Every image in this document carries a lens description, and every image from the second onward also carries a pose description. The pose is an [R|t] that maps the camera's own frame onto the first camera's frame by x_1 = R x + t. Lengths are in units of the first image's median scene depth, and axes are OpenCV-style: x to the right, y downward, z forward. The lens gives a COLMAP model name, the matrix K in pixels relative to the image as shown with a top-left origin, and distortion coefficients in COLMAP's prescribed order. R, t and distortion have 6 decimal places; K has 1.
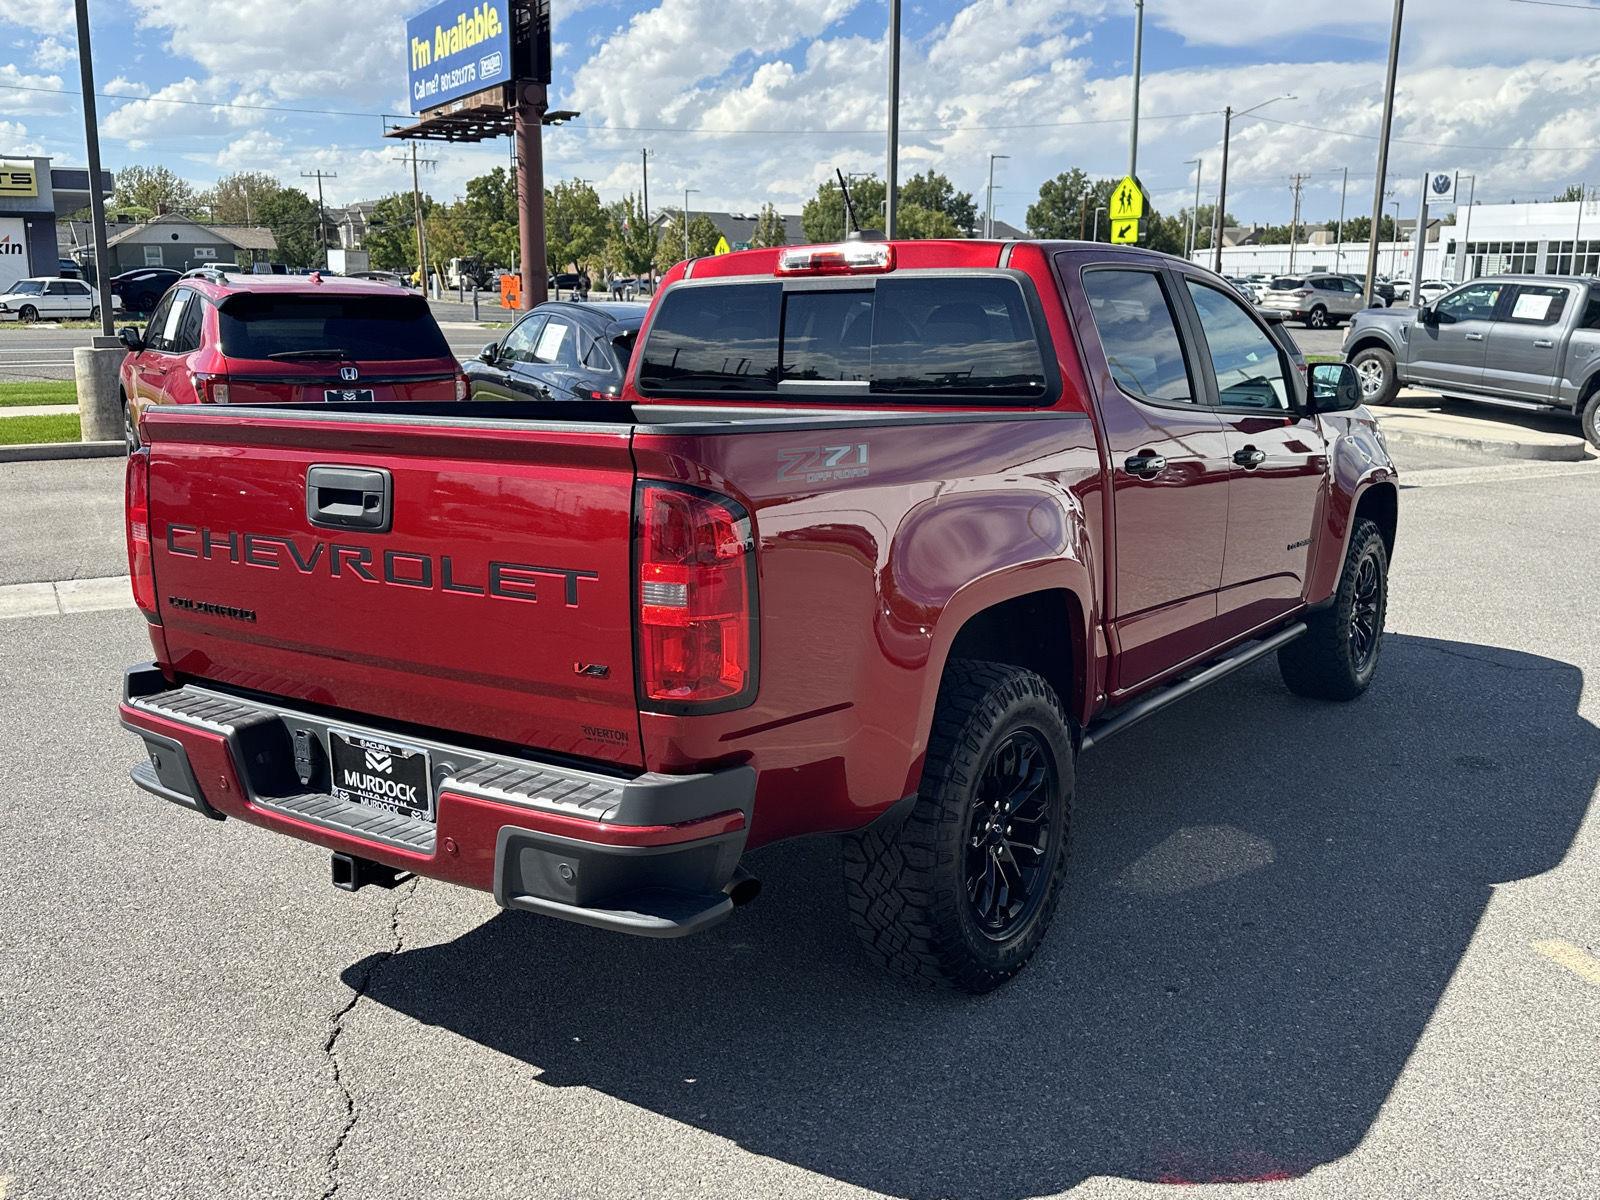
lens RADIAL K [[1407.0, 0, 800.0], [0, 1407.0, 600.0], [0, 0, 1]] dist [0.138285, -0.244220]
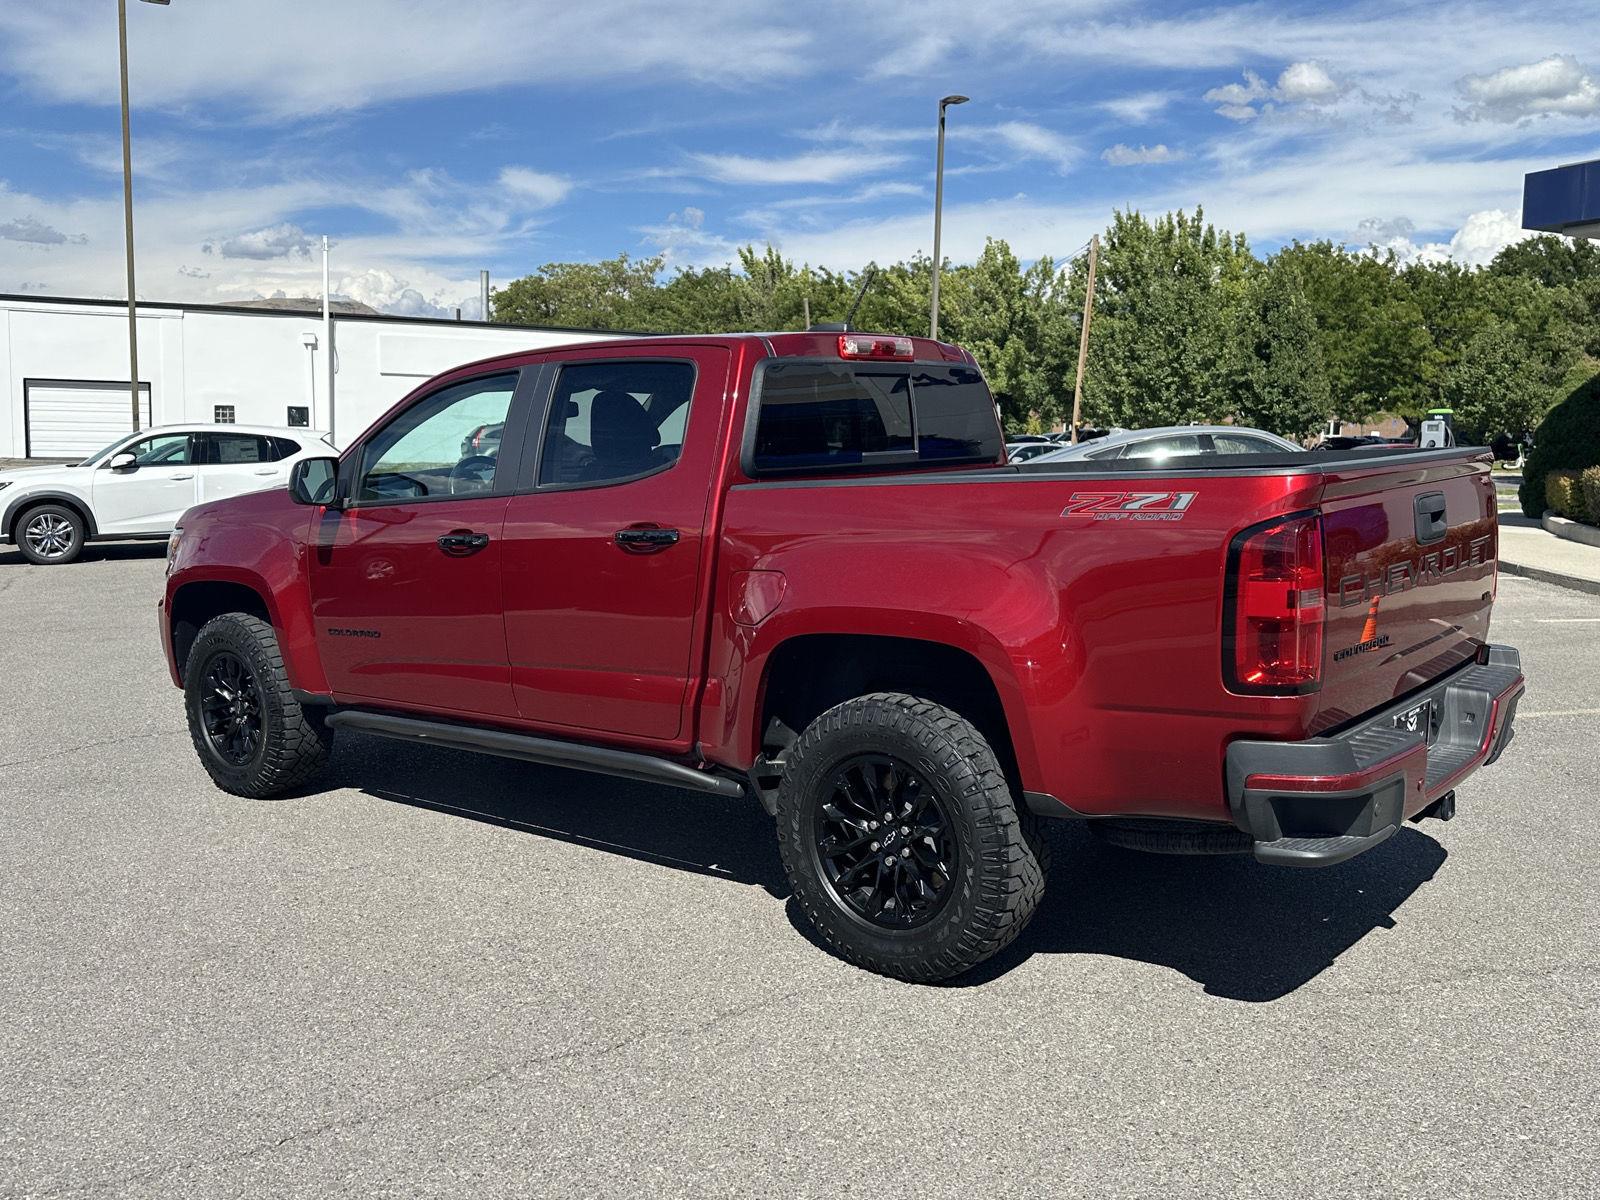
lens RADIAL K [[1407.0, 0, 800.0], [0, 1407.0, 600.0], [0, 0, 1]] dist [0.138285, -0.244220]
pose [[0.093439, -0.120263, 0.988335, -0.771559], [0.201258, 0.974467, 0.099548, -0.113465], [-0.975071, 0.189609, 0.115257, 0.653415]]
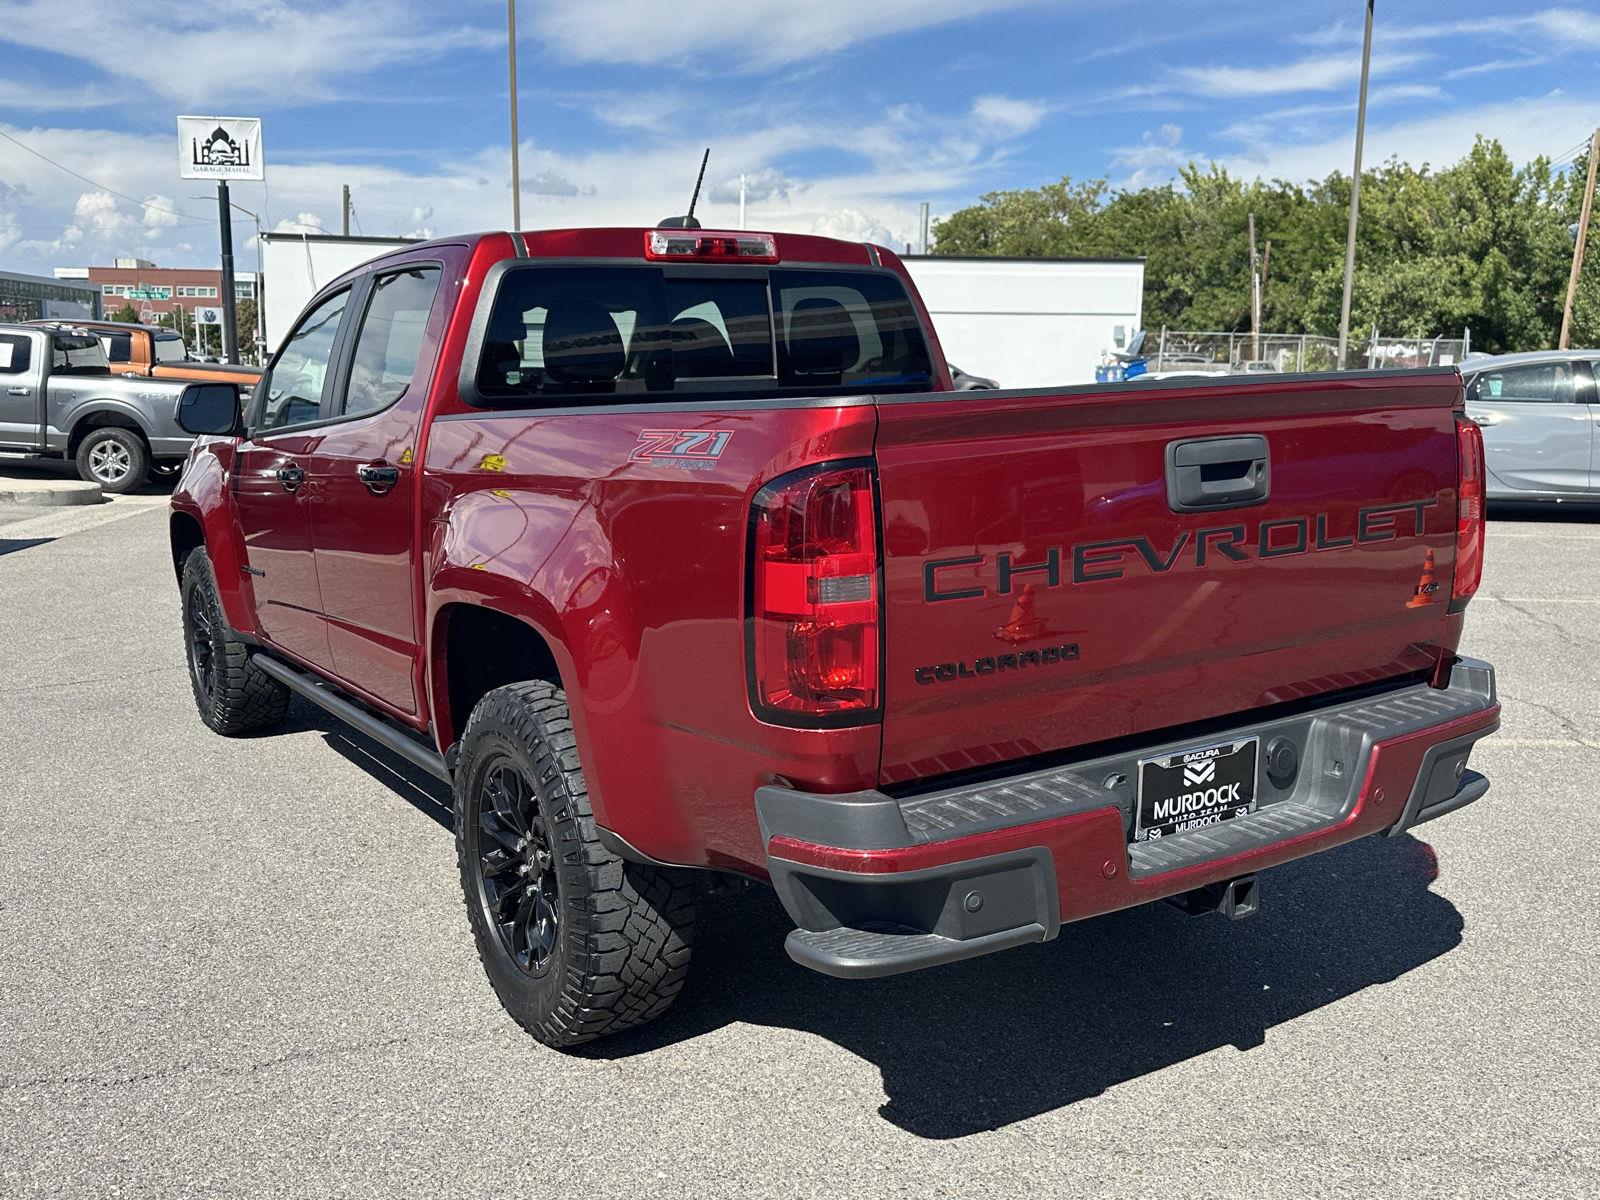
lens RADIAL K [[1421.0, 0, 800.0], [0, 1421.0, 600.0], [0, 0, 1]] dist [0.113343, -0.208207]
pose [[0.399888, -0.152445, 0.903798, -0.564926], [0.190713, 0.978328, 0.080634, -0.052896], [-0.896503, 0.140121, 0.420295, 0.397071]]
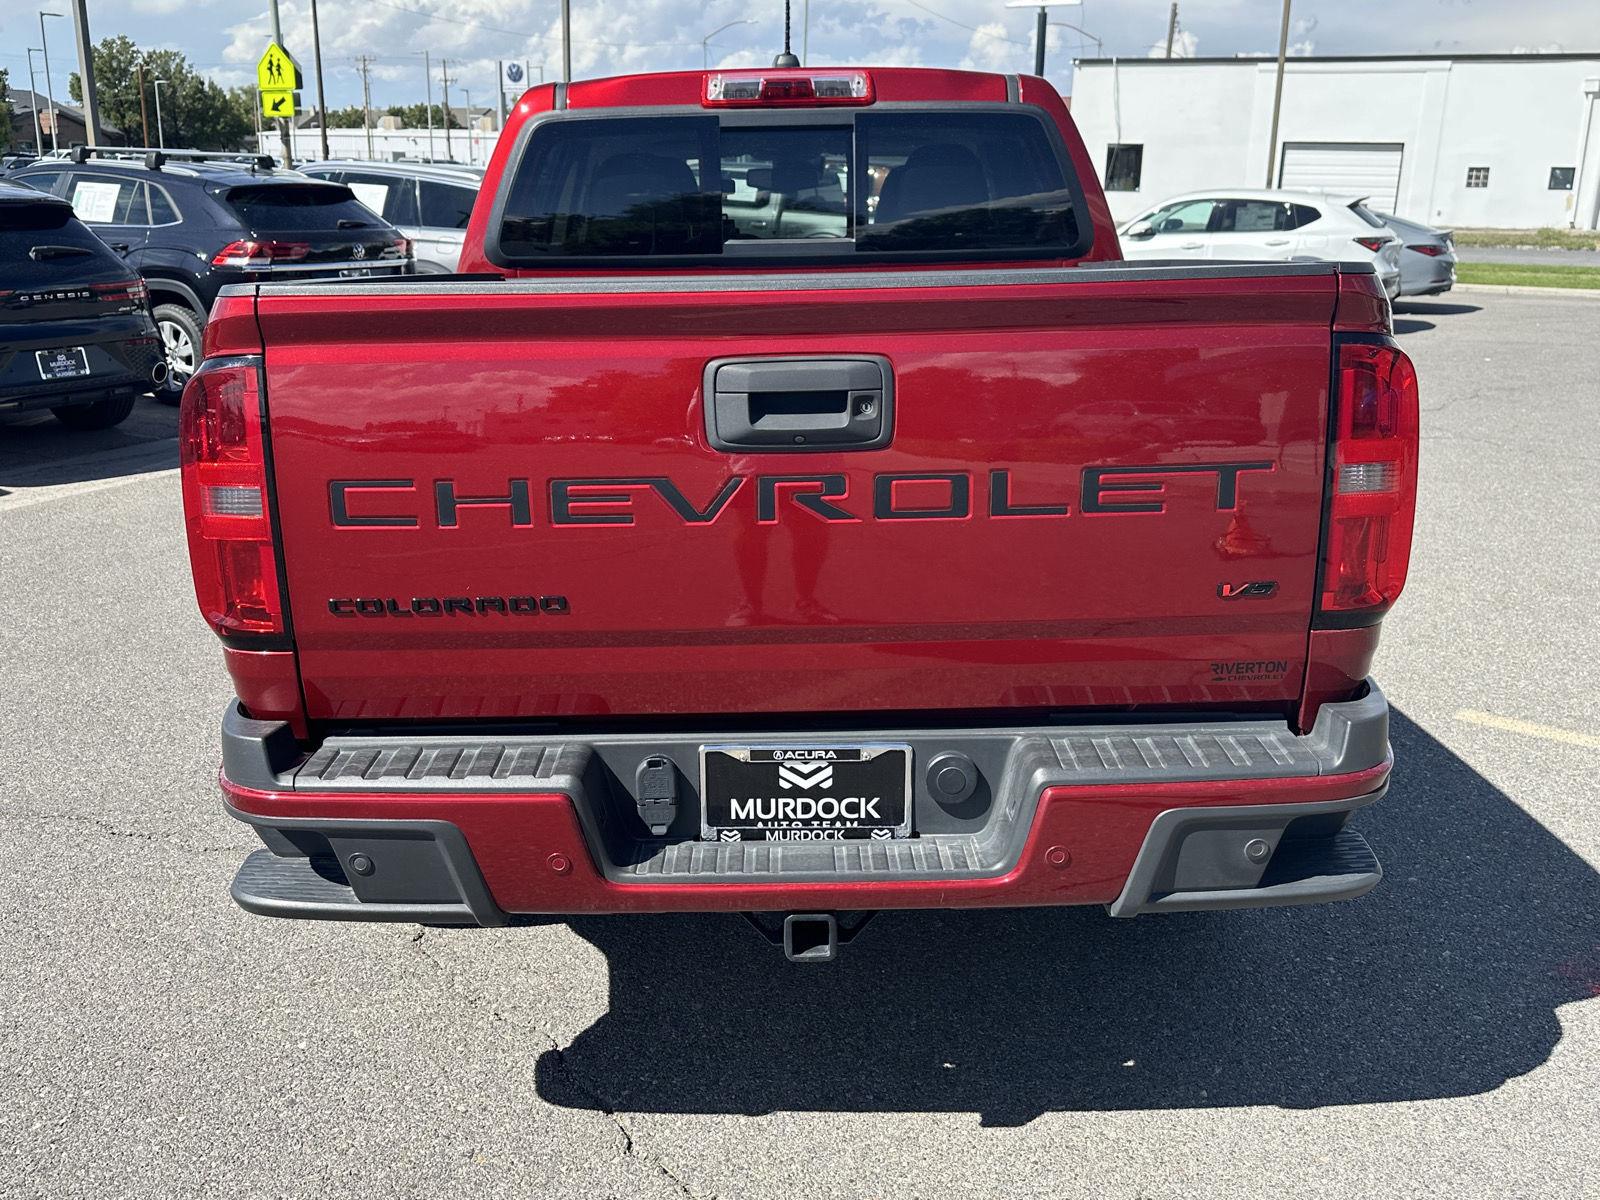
lens RADIAL K [[1374.4, 0, 778.9], [0, 1374.4, 600.1], [0, 0, 1]] dist [0.147876, -0.178015]
pose [[0.829641, -0.158698, 0.535268, -0.315616], [0.115433, 0.986792, 0.113651, -0.025178], [-0.546234, -0.032502, 0.837002, 0.206770]]
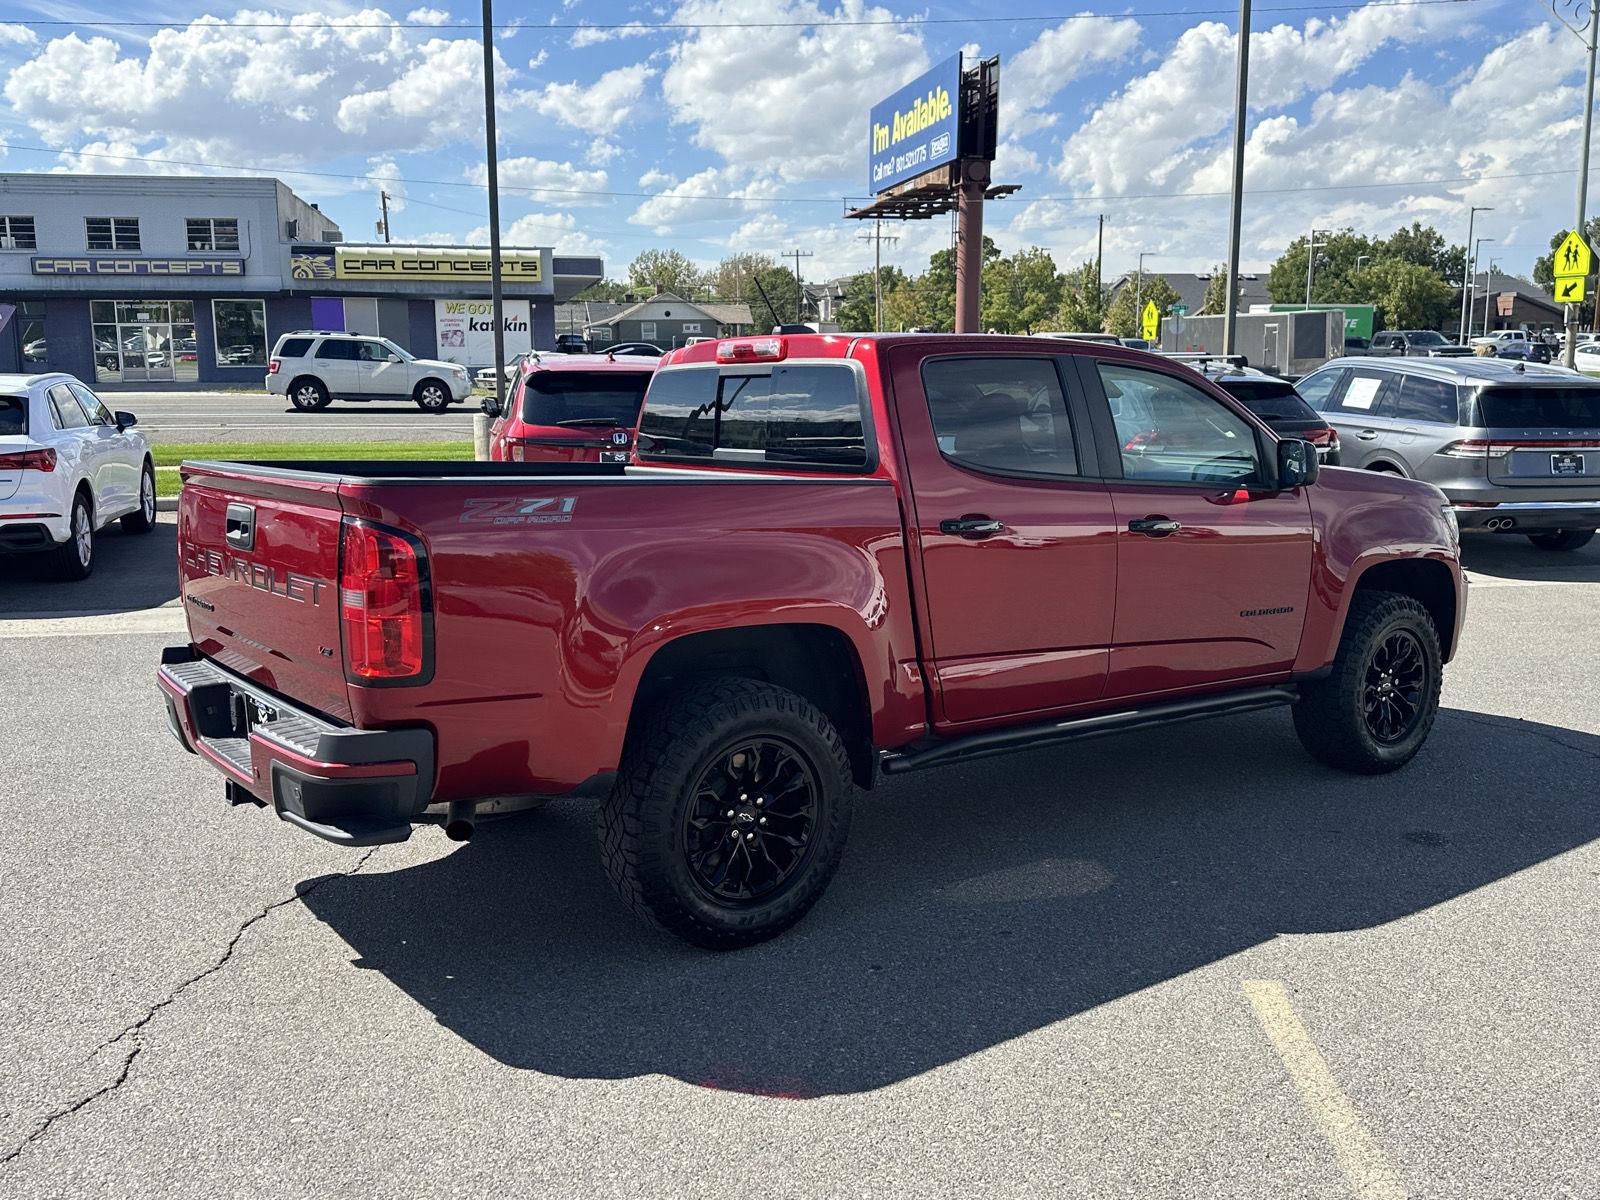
lens RADIAL K [[1407.0, 0, 800.0], [0, 1407.0, 600.0], [0, 0, 1]] dist [0.138285, -0.244220]
pose [[0.947637, 0.048281, -0.315678, 0.306330], [-0.062020, 0.997509, -0.033616, 0.007093], [0.313269, 0.051434, 0.948271, -0.079817]]
